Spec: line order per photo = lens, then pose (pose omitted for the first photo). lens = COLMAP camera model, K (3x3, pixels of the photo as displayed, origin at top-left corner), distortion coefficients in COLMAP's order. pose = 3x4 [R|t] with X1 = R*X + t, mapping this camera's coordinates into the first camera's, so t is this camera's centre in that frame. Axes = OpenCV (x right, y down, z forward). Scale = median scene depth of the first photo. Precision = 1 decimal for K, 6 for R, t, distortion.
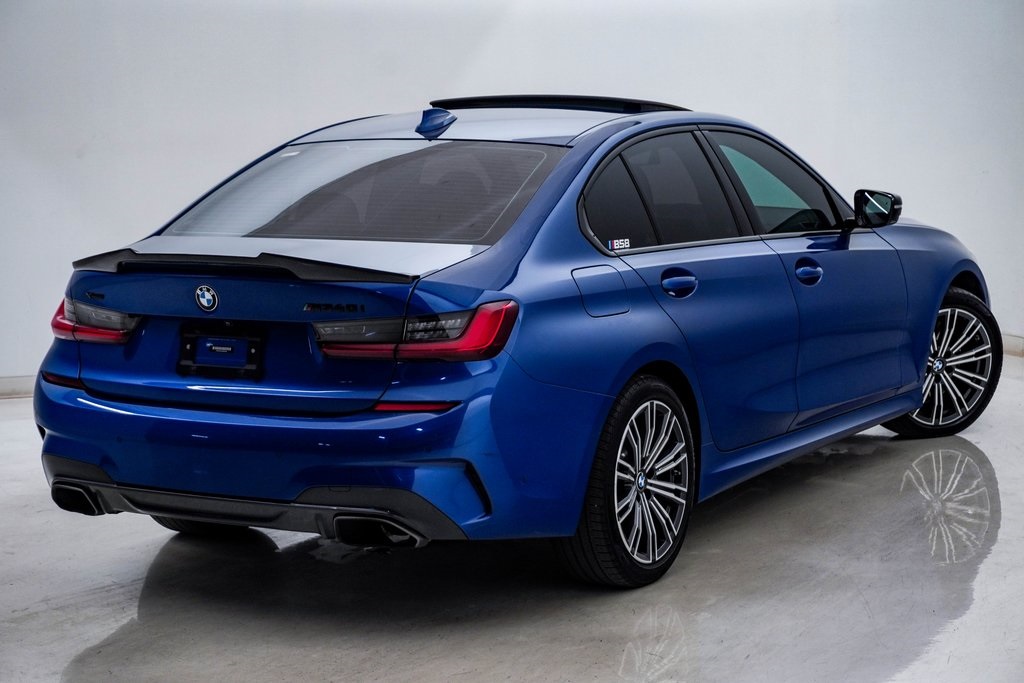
lens RADIAL K [[2176.9, 0, 510.3], [0, 2176.9, 364.3], [0, 0, 1]] dist [0.010496, 0.228472]
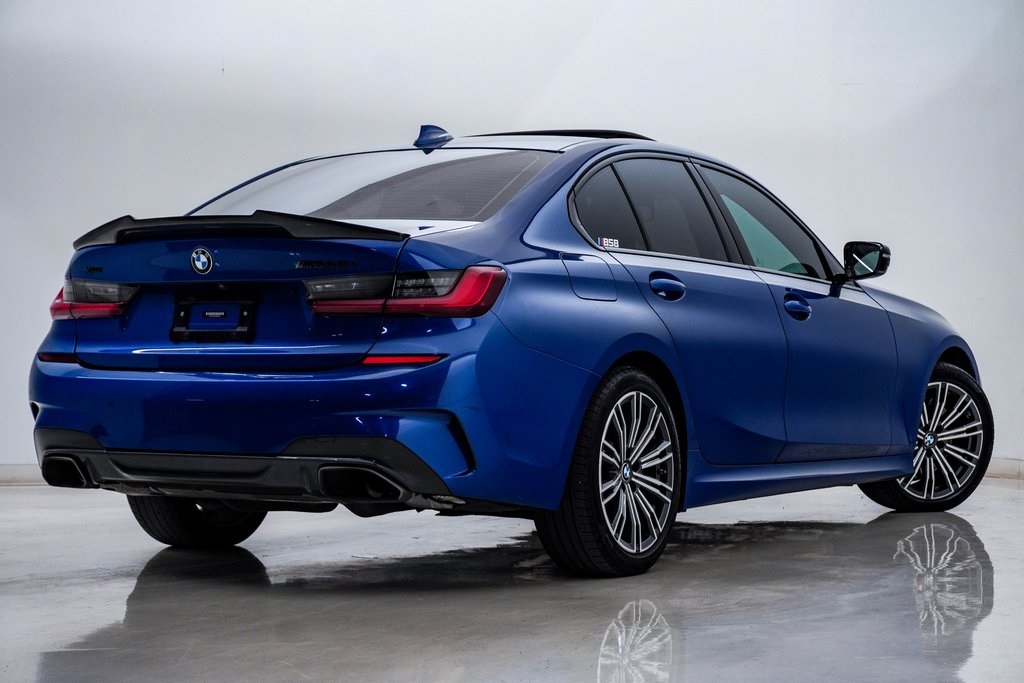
lens RADIAL K [[2176.9, 0, 510.3], [0, 2176.9, 364.3], [0, 0, 1]] dist [0.010496, 0.228472]
pose [[0.999761, 0.020382, -0.007888, 0.013466], [-0.021226, 0.991497, -0.128388, 0.136700], [0.005204, 0.128525, 0.991693, -0.006344]]
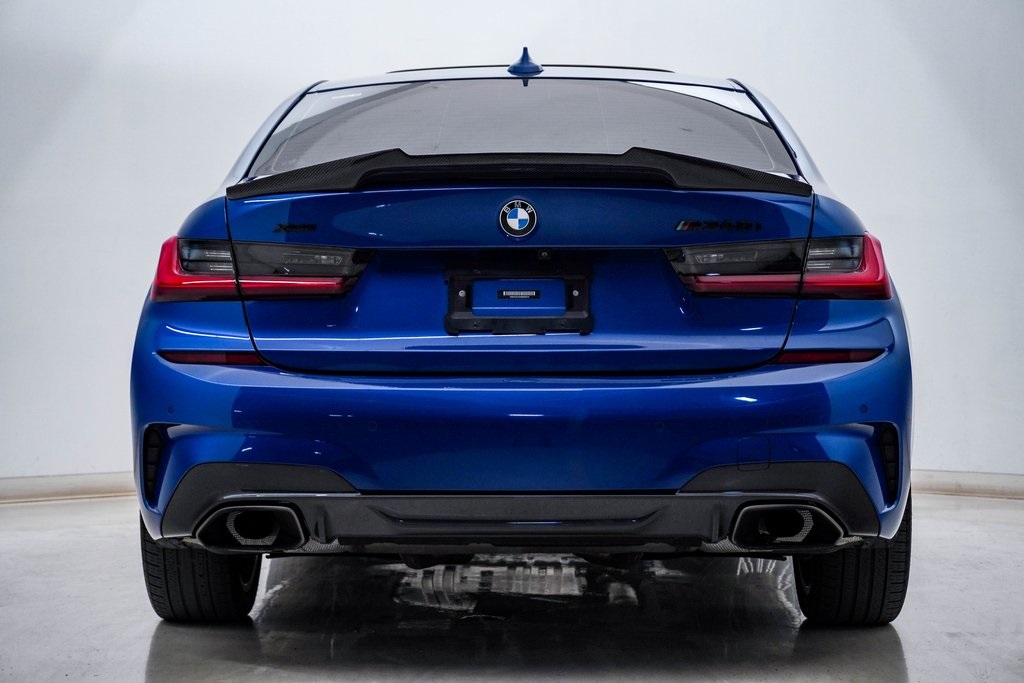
lens RADIAL K [[2176.9, 0, 510.3], [0, 2176.9, 364.3], [0, 0, 1]] dist [0.010496, 0.228472]
pose [[0.869038, 0.008266, 0.494676, -0.463987], [0.054463, 0.992185, -0.112259, 0.091195], [-0.491738, 0.124499, 0.861797, 0.367360]]
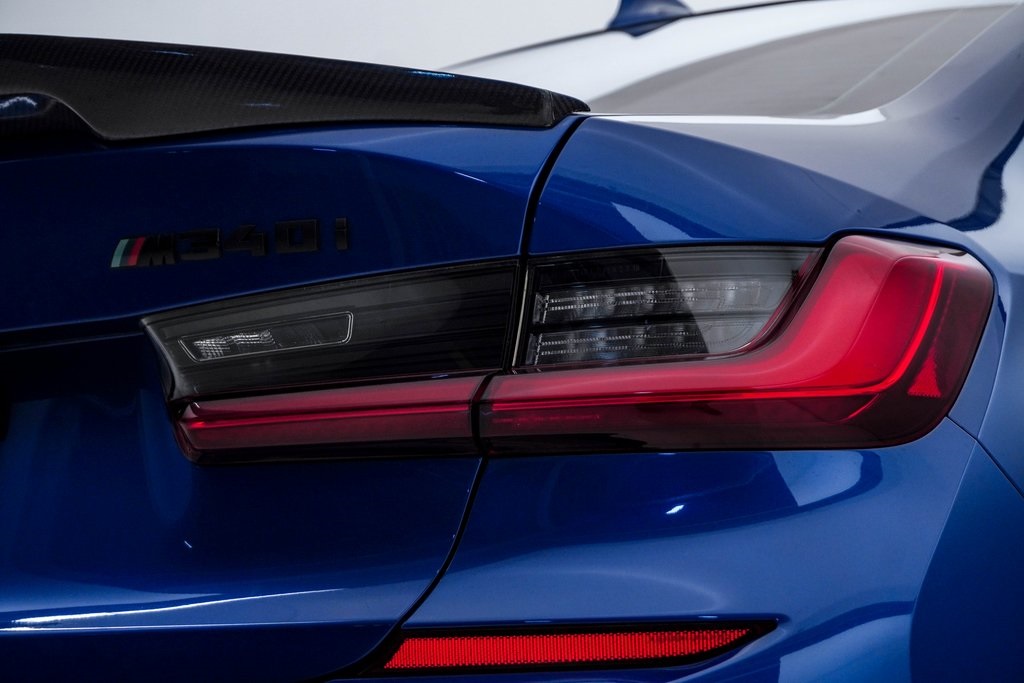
lens RADIAL K [[2198.4, 0, 512.0], [0, 2198.4, 341.5], [0, 0, 1]] dist [0.020177, 0.129069]
pose [[0.994099, -0.017983, -0.106971, -0.022283], [-0.009478, 0.967990, -0.250811, 0.040823], [0.108057, 0.250345, 0.962108, 0.705567]]
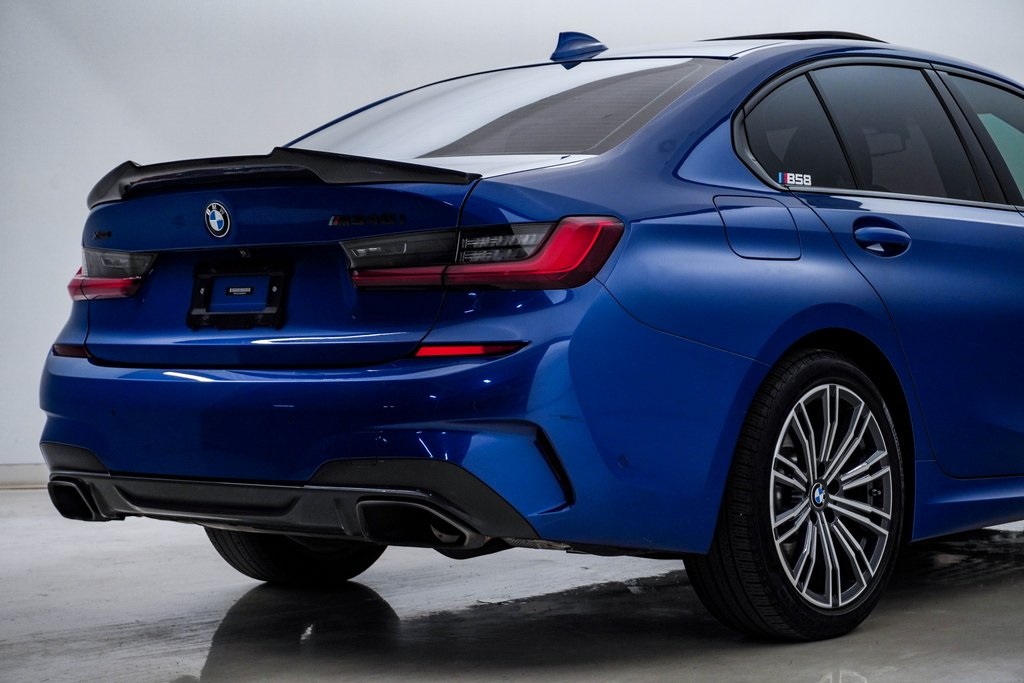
lens RADIAL K [[2176.9, 0, 510.3], [0, 2176.9, 364.3], [0, 0, 1]] dist [0.010496, 0.228472]
pose [[0.982512, 0.005509, -0.186117, 0.095400], [-0.025364, 0.994205, -0.104469, 0.090108], [0.184463, 0.107363, 0.976958, 0.266963]]
